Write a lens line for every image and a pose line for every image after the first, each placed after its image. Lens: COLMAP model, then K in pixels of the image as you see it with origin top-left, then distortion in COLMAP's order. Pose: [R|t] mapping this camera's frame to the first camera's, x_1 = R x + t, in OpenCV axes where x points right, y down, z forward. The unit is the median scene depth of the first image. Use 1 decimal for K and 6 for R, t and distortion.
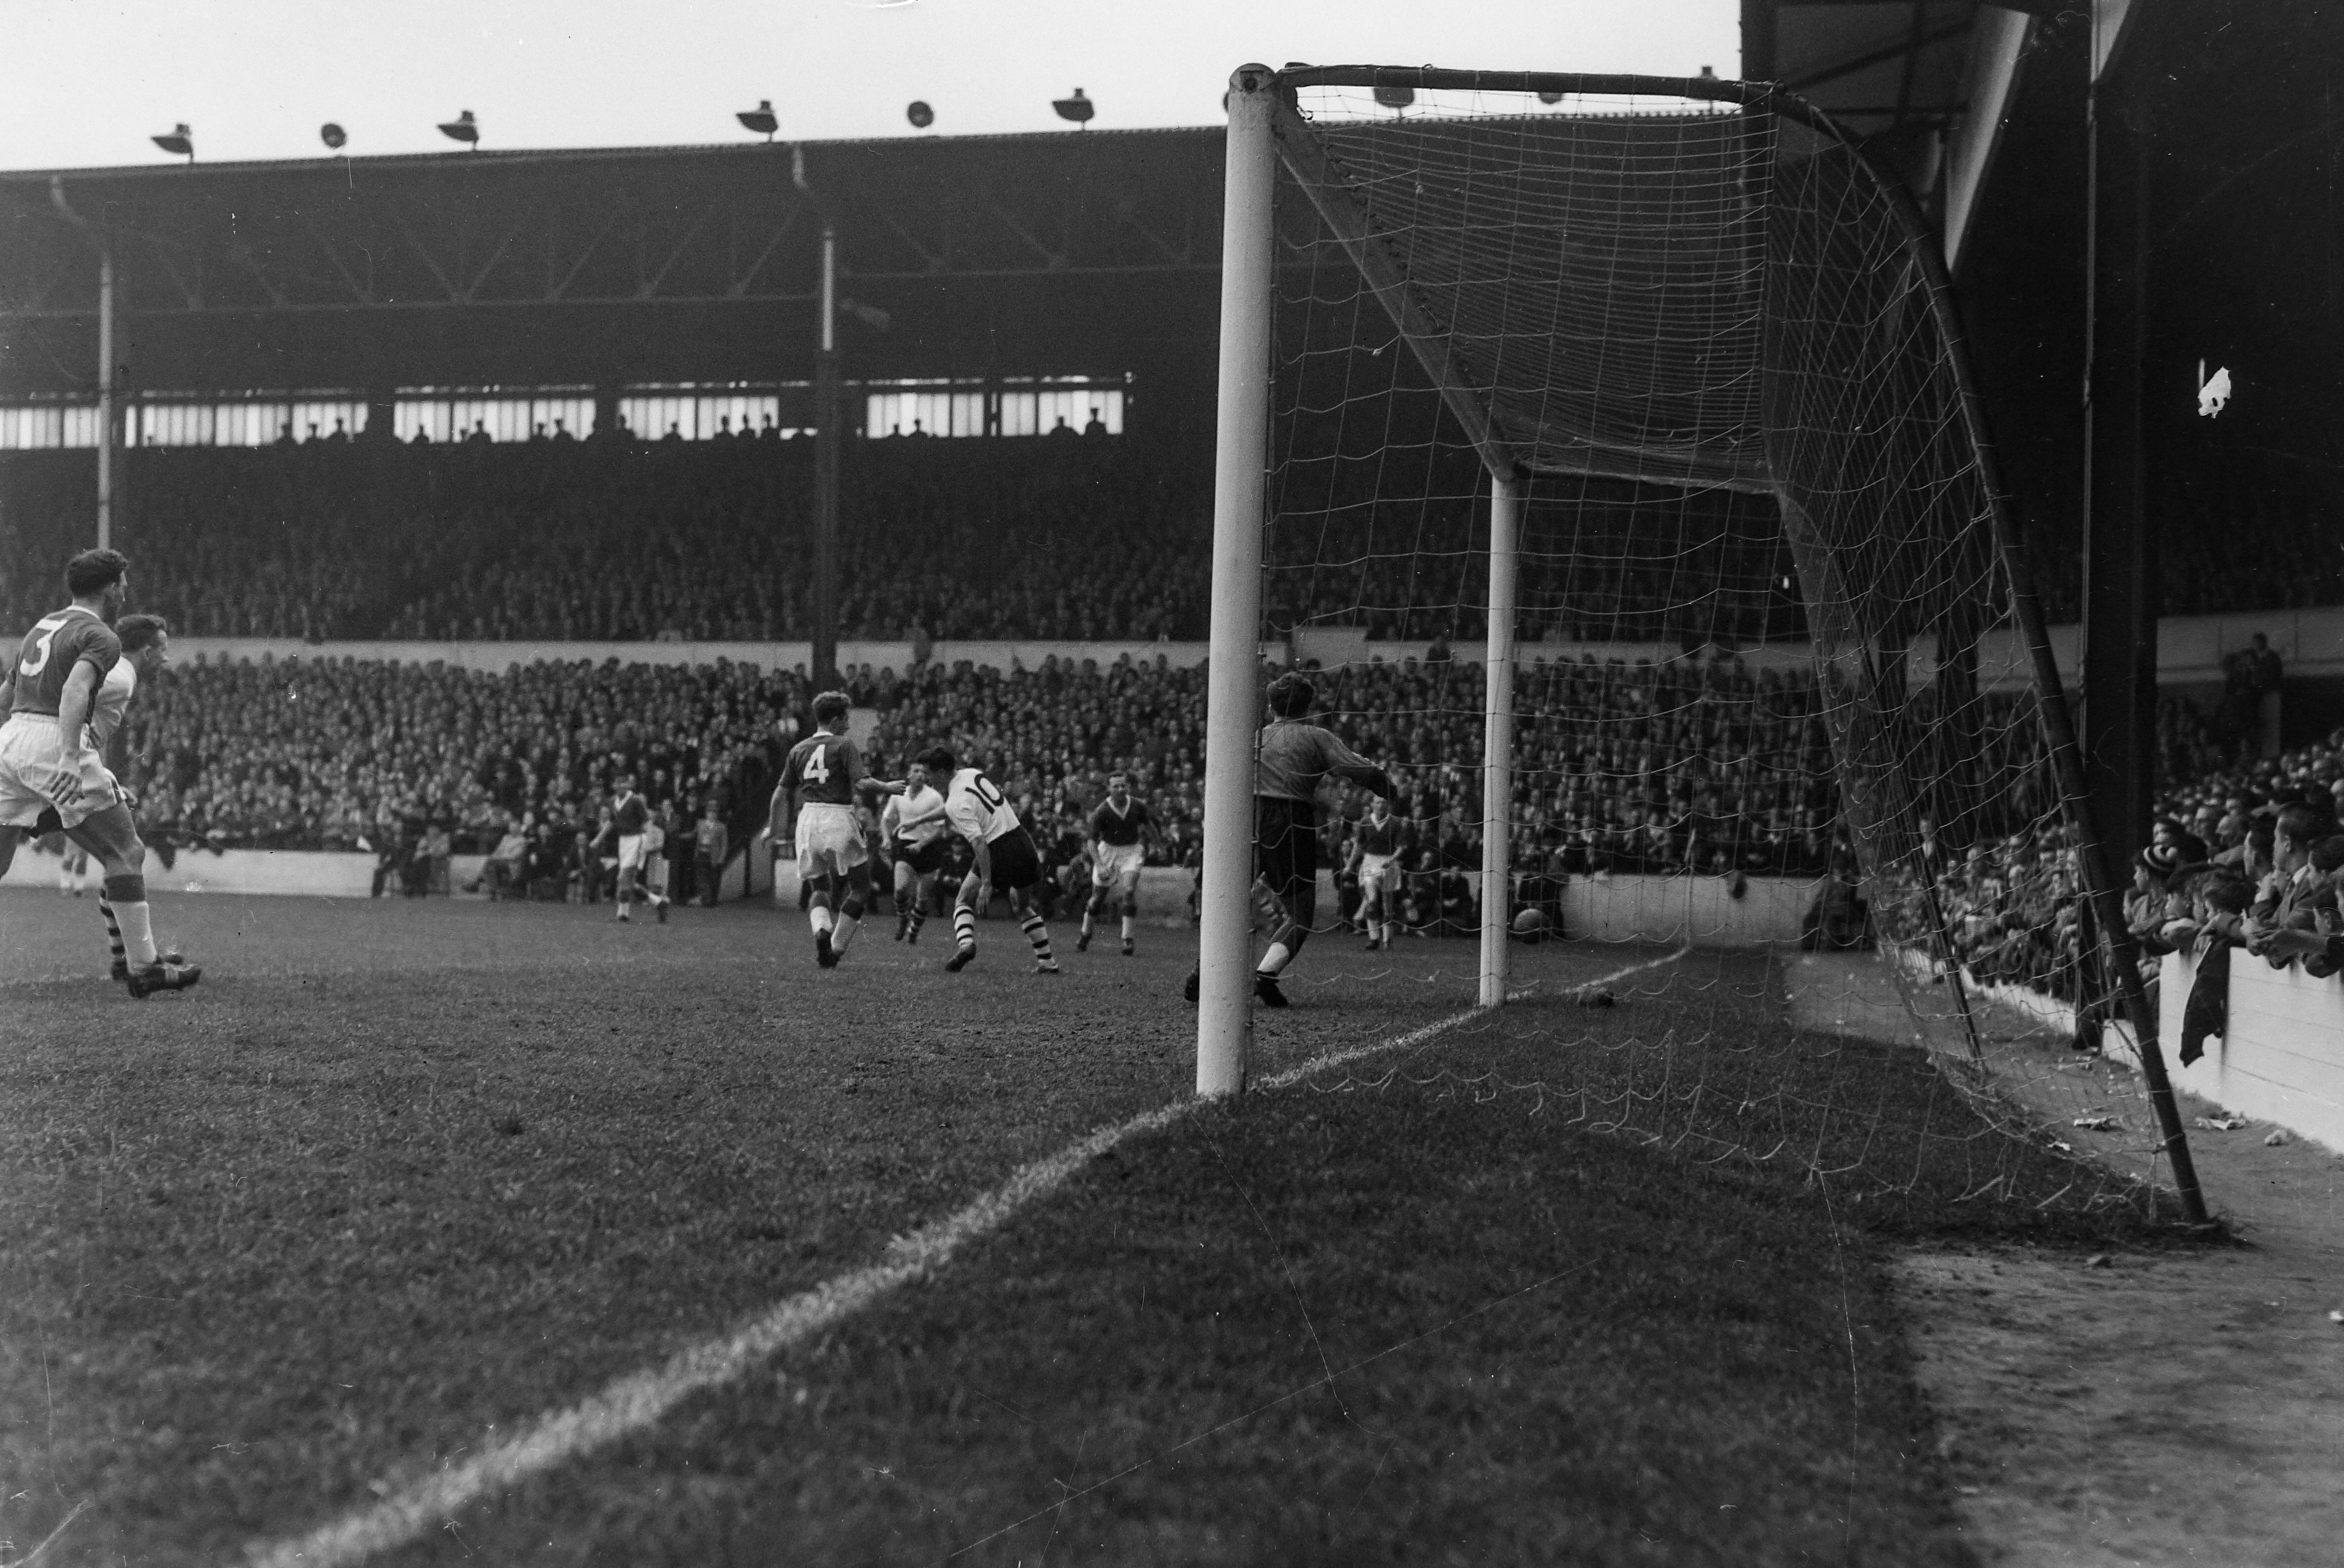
lens RADIAL K [[1893.2, 0, 1172.0], [0, 1893.2, 784.0], [0, 0, 1]] dist [0.031948, -0.003493]
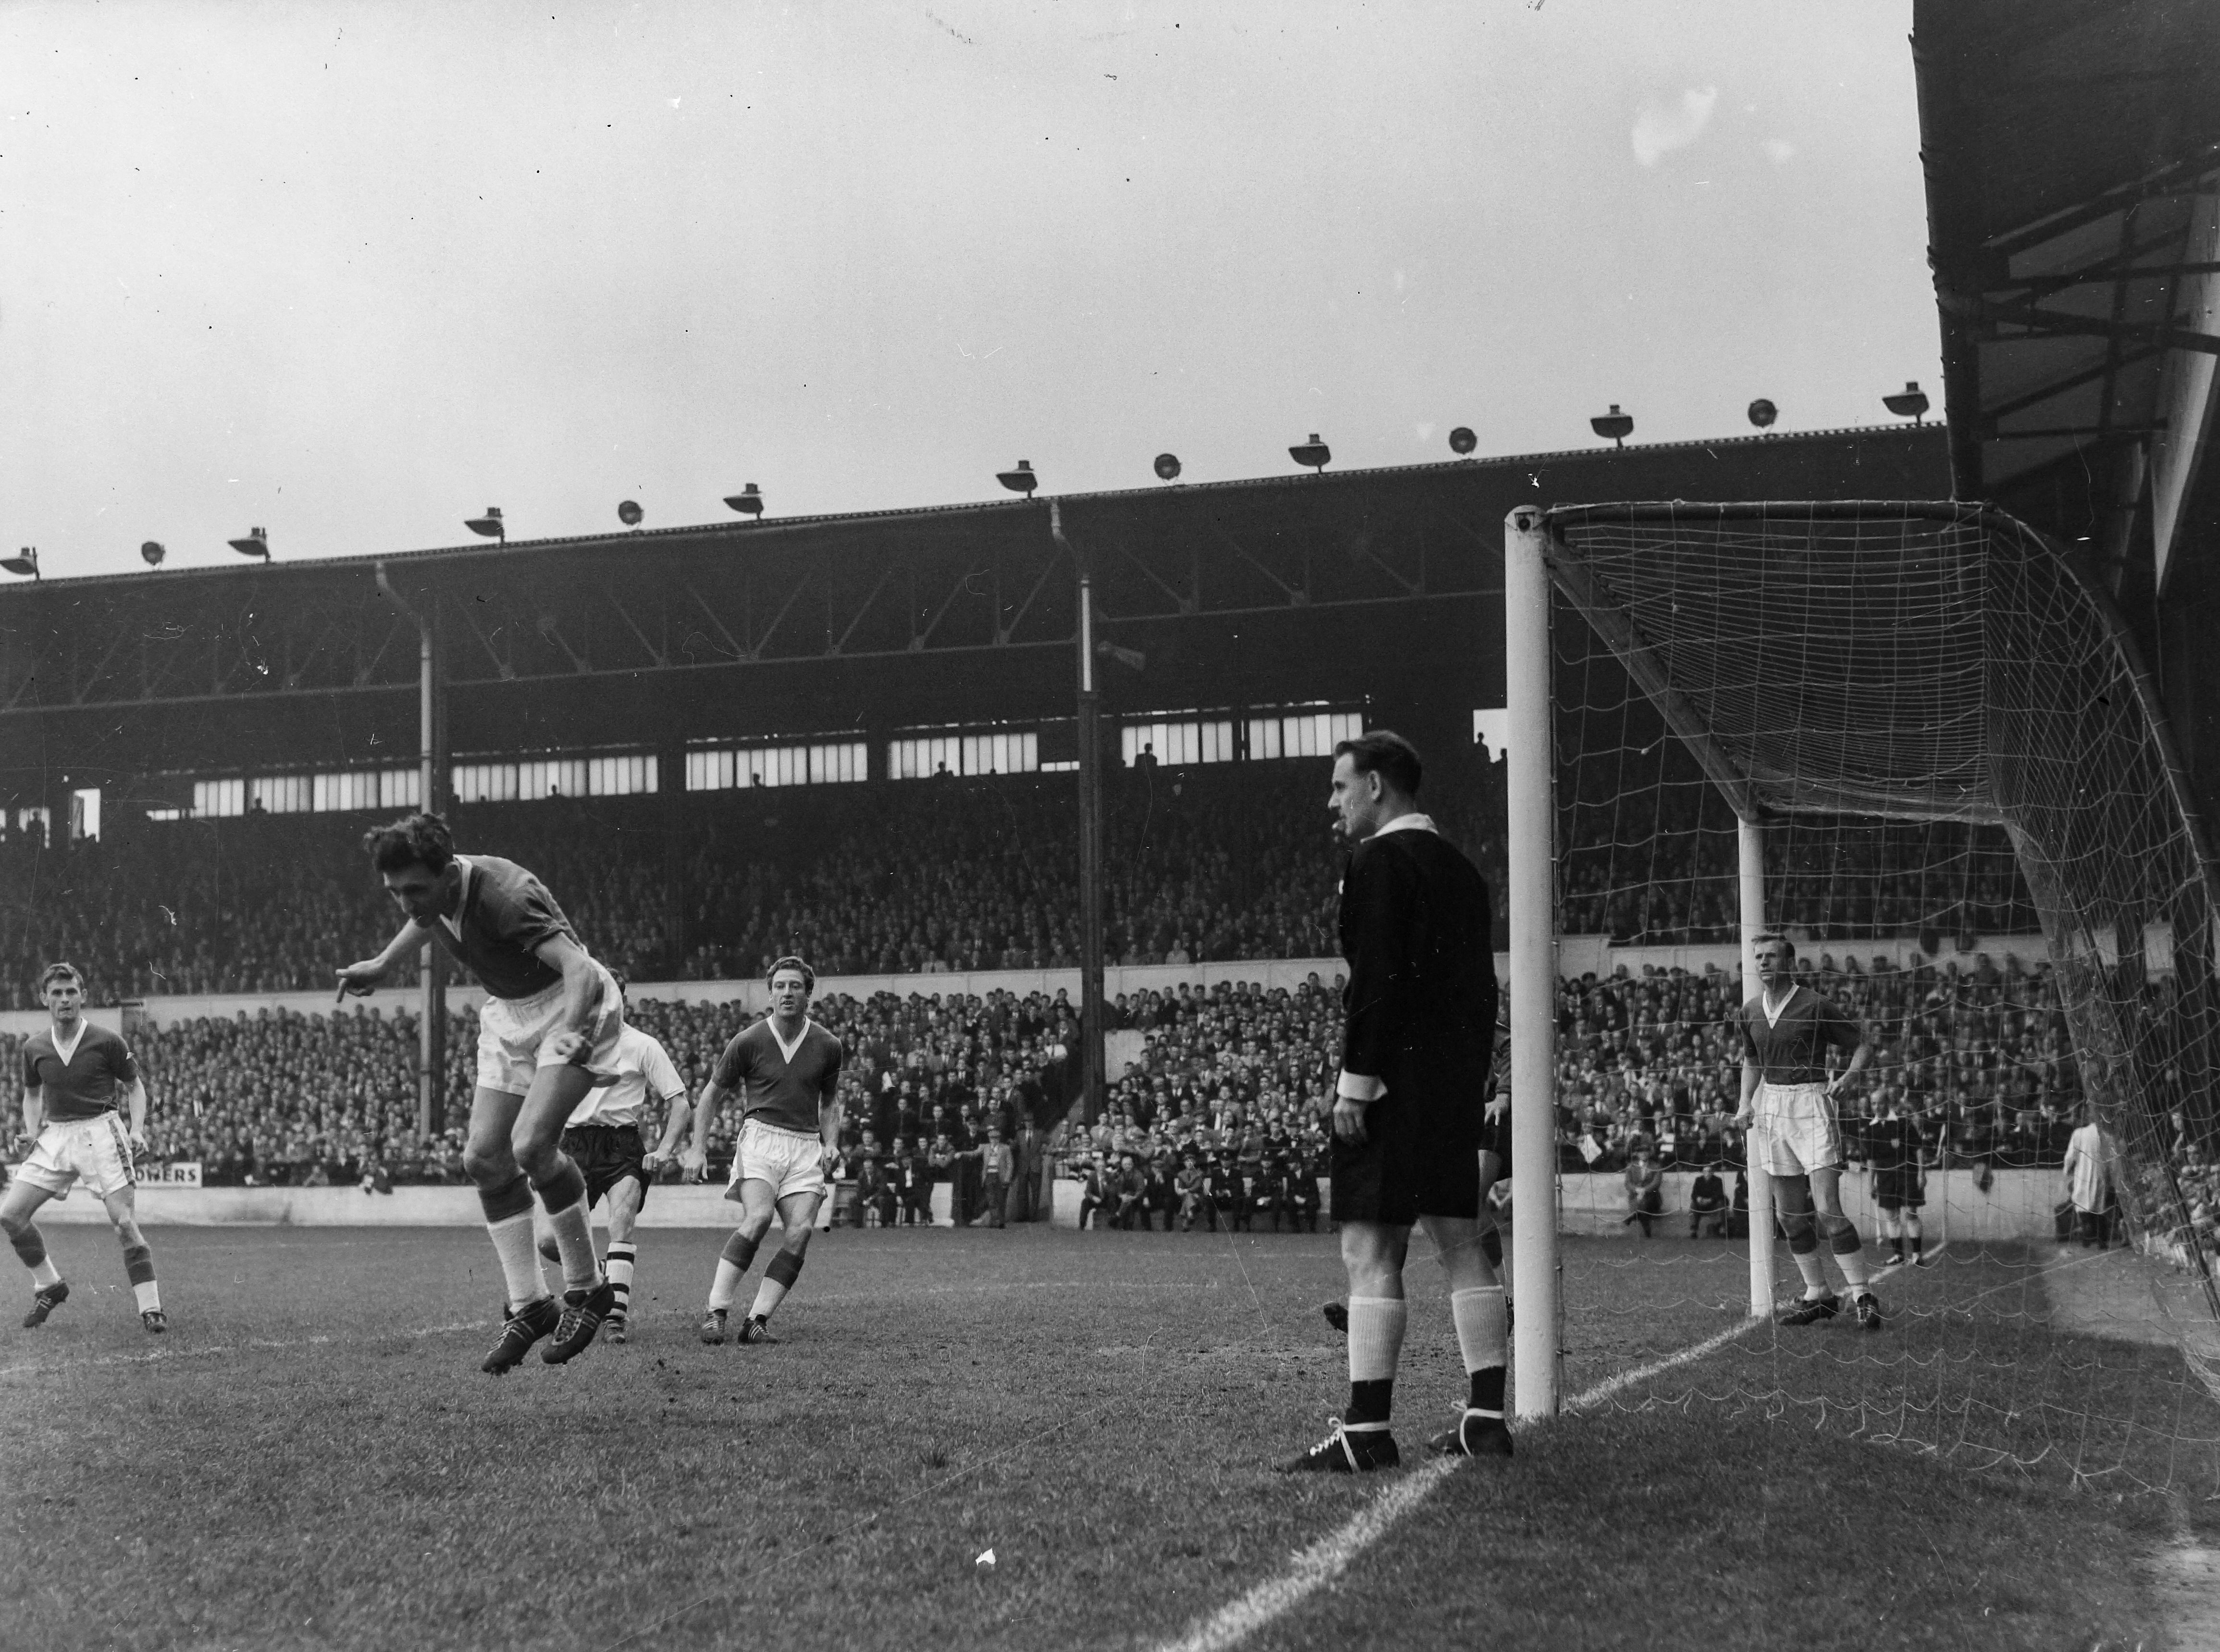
lens RADIAL K [[2178.6, 0, 1231.8], [0, 2178.6, 827.5], [0, 0, 1]] dist [0.053106, -0.101929]
pose [[0.998889, -0.031388, -0.035140, -0.074123], [0.028398, 0.996182, -0.082558, -0.061060], [0.037597, 0.081468, 0.995967, -0.243859]]
